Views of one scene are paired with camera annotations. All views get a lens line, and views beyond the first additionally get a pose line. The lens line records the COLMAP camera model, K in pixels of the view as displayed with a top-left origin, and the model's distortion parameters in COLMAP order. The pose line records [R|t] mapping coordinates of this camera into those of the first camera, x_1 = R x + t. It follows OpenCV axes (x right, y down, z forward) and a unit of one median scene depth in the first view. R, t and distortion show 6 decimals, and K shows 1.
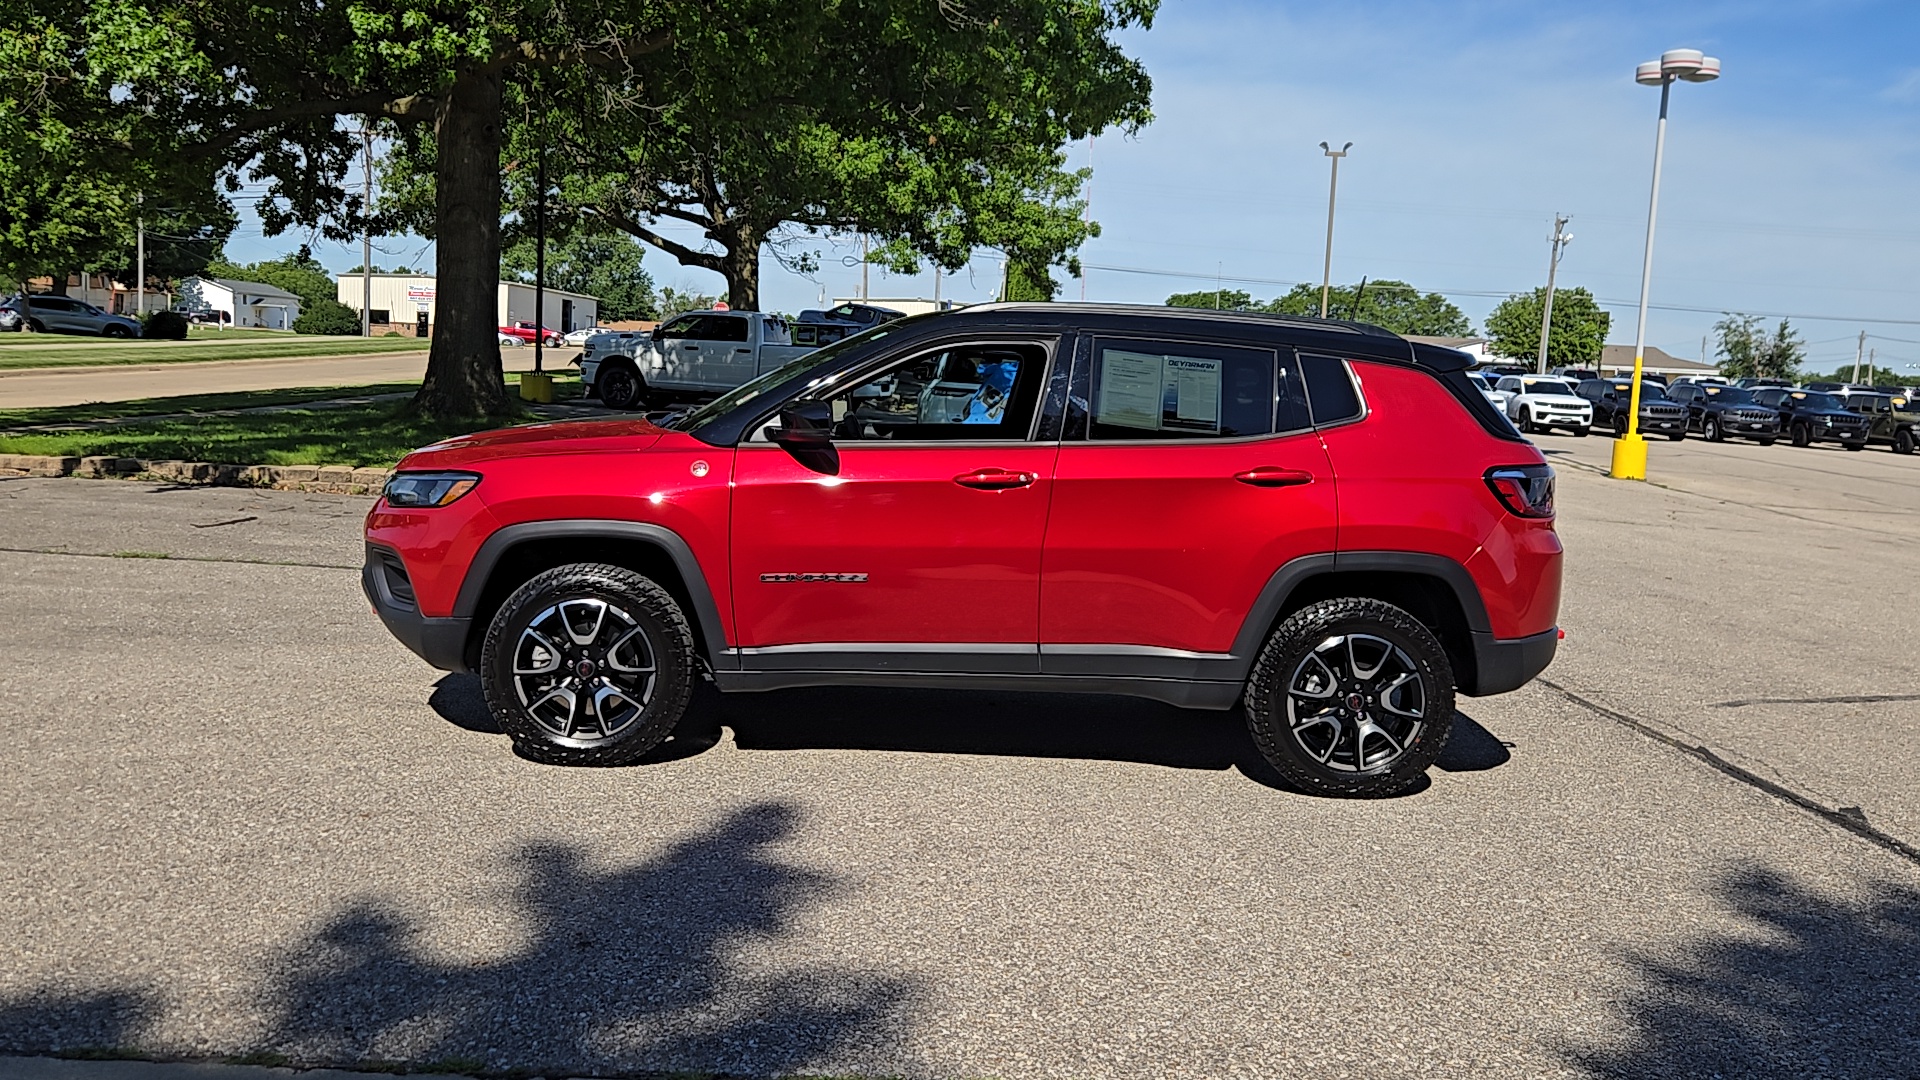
lens RADIAL K [[1601.1, 0, 954.4], [0, 1601.1, 526.1], [0, 0, 1]] dist [0.008010, 0.006816]
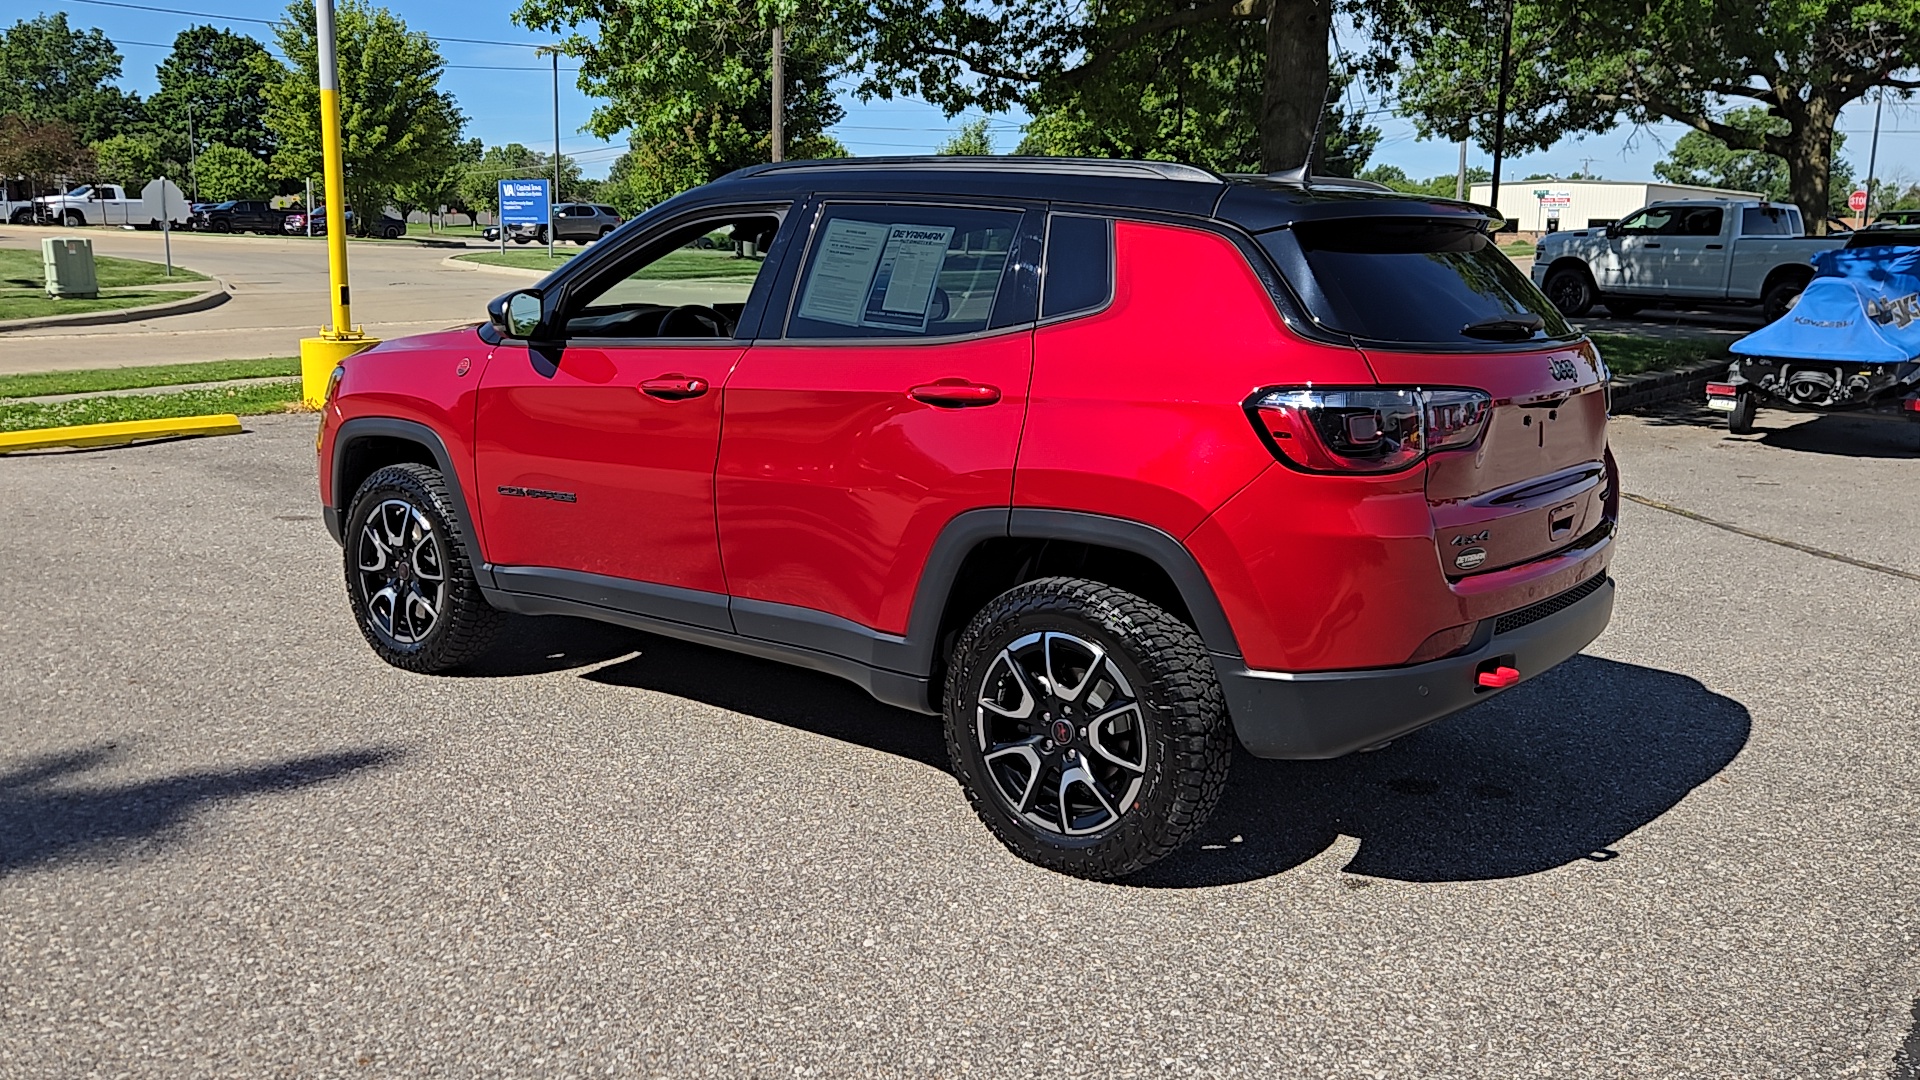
lens RADIAL K [[1601.1, 0, 954.4], [0, 1601.1, 526.1], [0, 0, 1]] dist [0.008010, 0.006816]
pose [[0.762066, 0.079962, -0.642543, 0.112131], [-0.044741, 0.996476, 0.070944, -0.003878], [0.645952, -0.025316, 0.762958, 0.080393]]
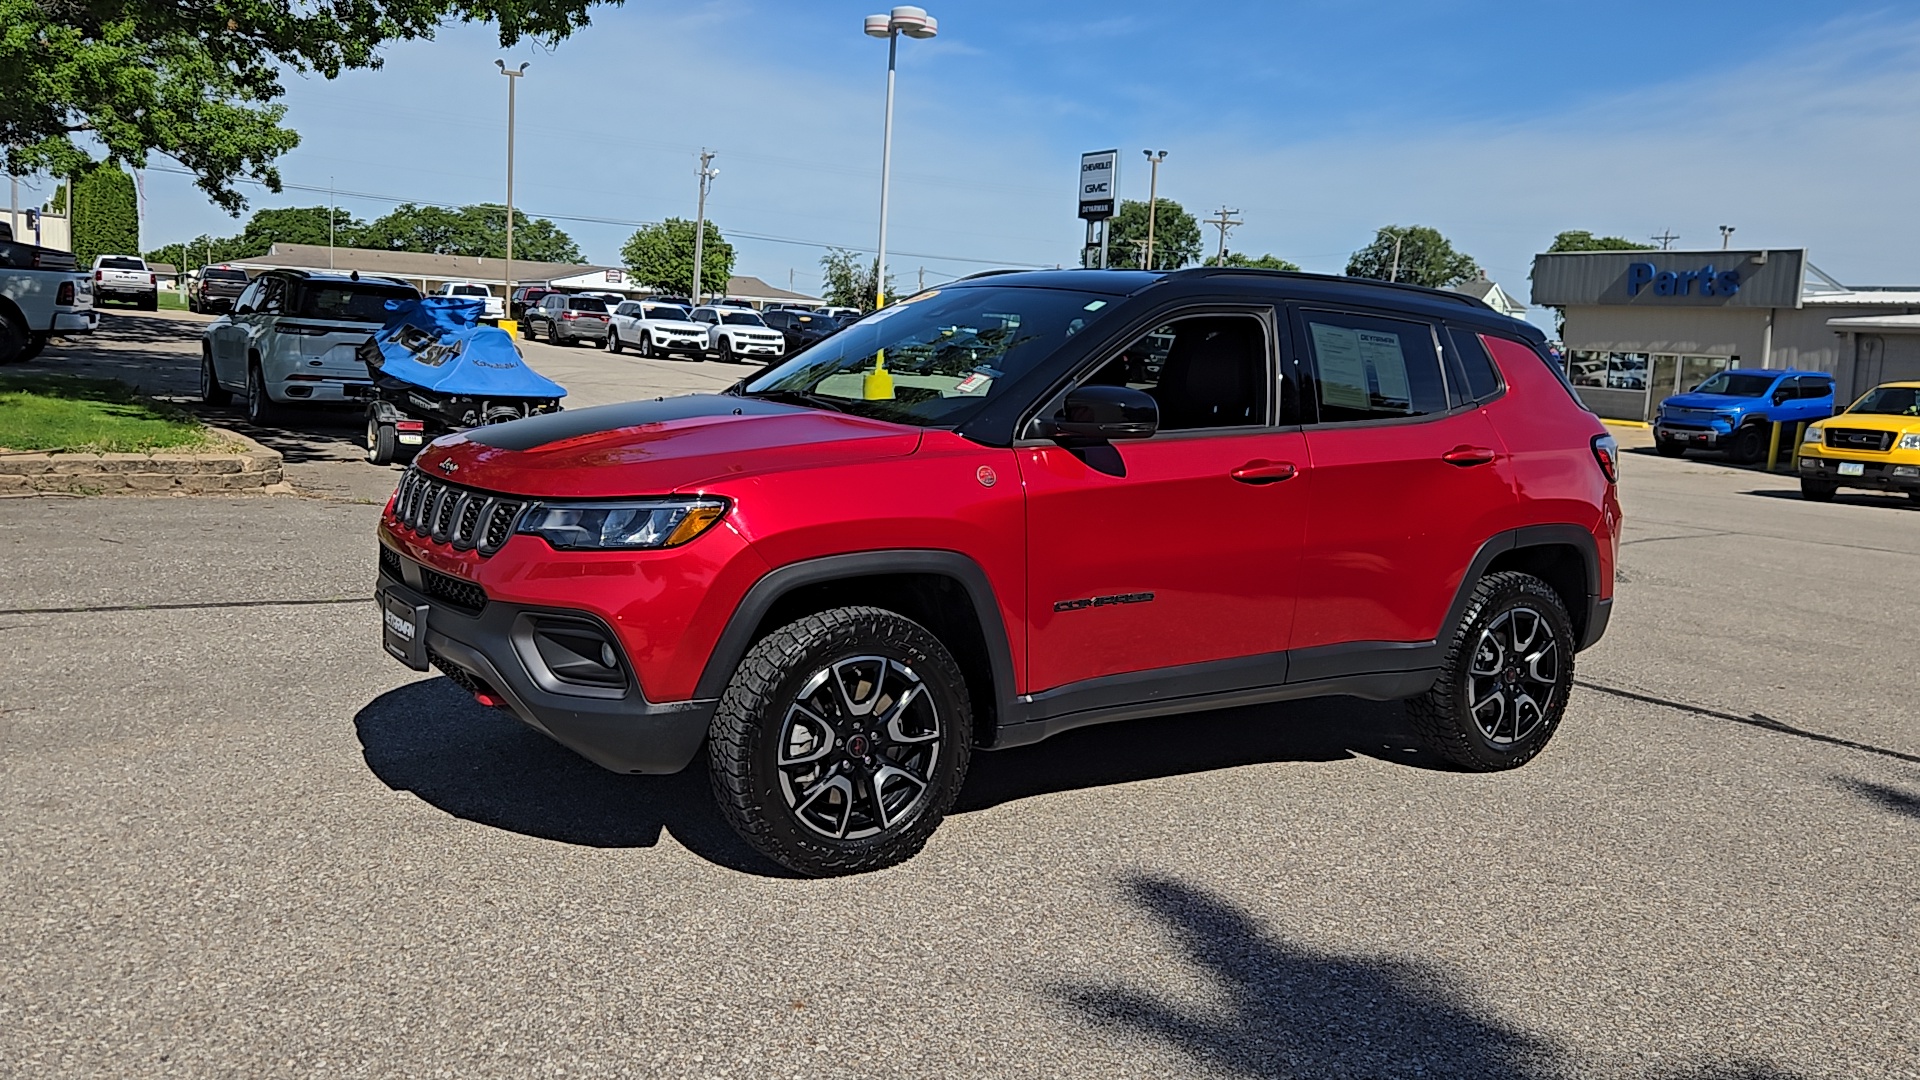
lens RADIAL K [[1601.1, 0, 954.4], [0, 1601.1, 526.1], [0, 0, 1]] dist [0.008010, 0.006816]
pose [[0.851113, -0.063282, 0.521154, -0.099420], [0.039040, 0.997589, 0.057376, -0.009671], [-0.523529, -0.028487, 0.851532, 0.057113]]
